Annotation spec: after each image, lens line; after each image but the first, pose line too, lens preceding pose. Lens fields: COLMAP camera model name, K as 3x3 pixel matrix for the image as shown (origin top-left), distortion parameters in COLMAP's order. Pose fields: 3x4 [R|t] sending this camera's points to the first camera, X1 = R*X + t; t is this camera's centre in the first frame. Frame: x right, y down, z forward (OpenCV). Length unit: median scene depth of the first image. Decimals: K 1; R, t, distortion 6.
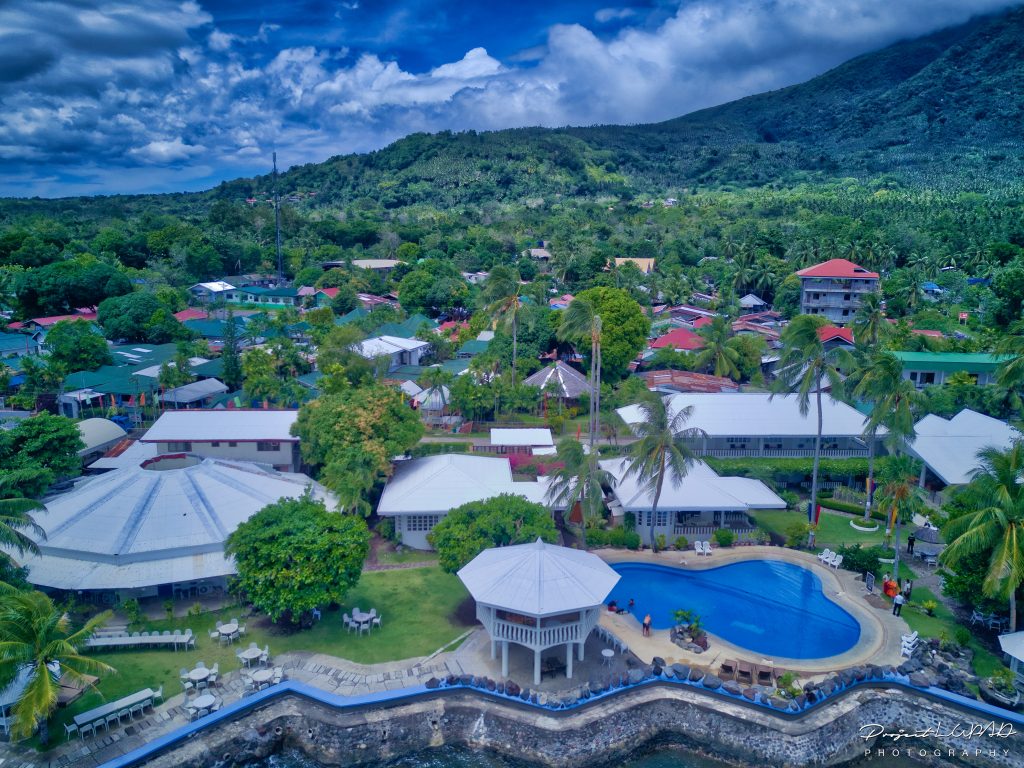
lens RADIAL K [[786.7, 0, 512.0], [0, 786.7, 384.0], [0, 0, 1]] dist [0.003145, -0.003210]
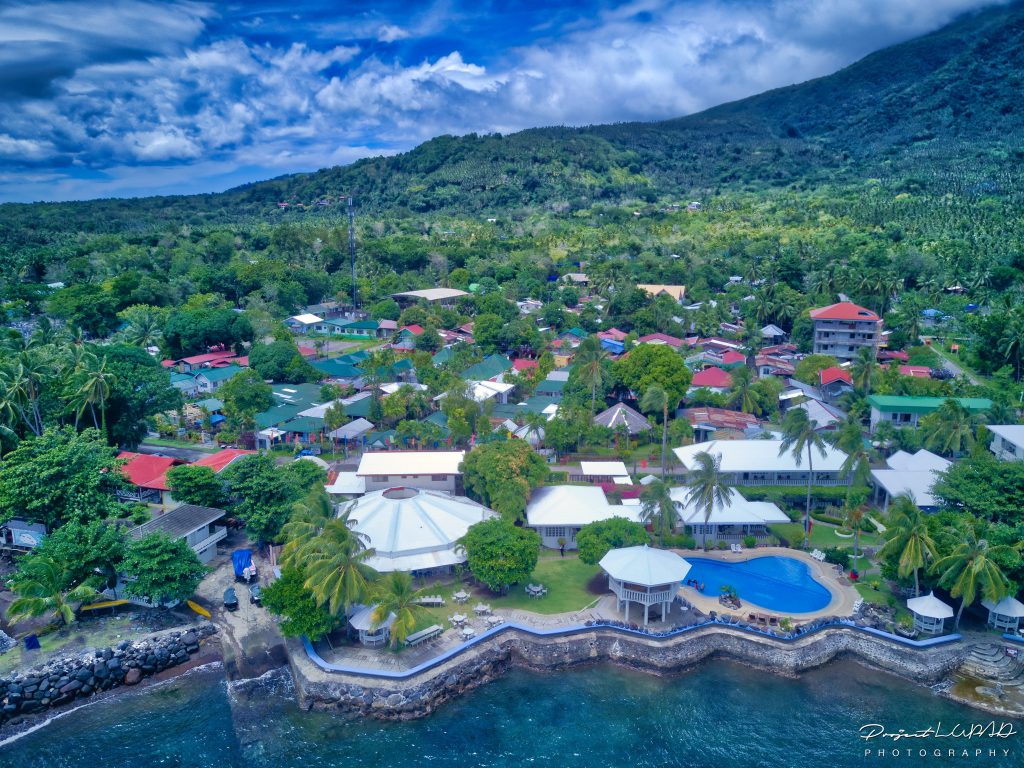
lens RADIAL K [[799.4, 0, 512.0], [0, 799.4, 384.0], [0, 0, 1]] dist [-0.006922, 0.002024]
pose [[0.999739, -0.001396, -0.022809, -0.061144], [0.001584, 0.999965, 0.008229, -0.048590], [0.022796, -0.008263, 0.999706, -0.218408]]
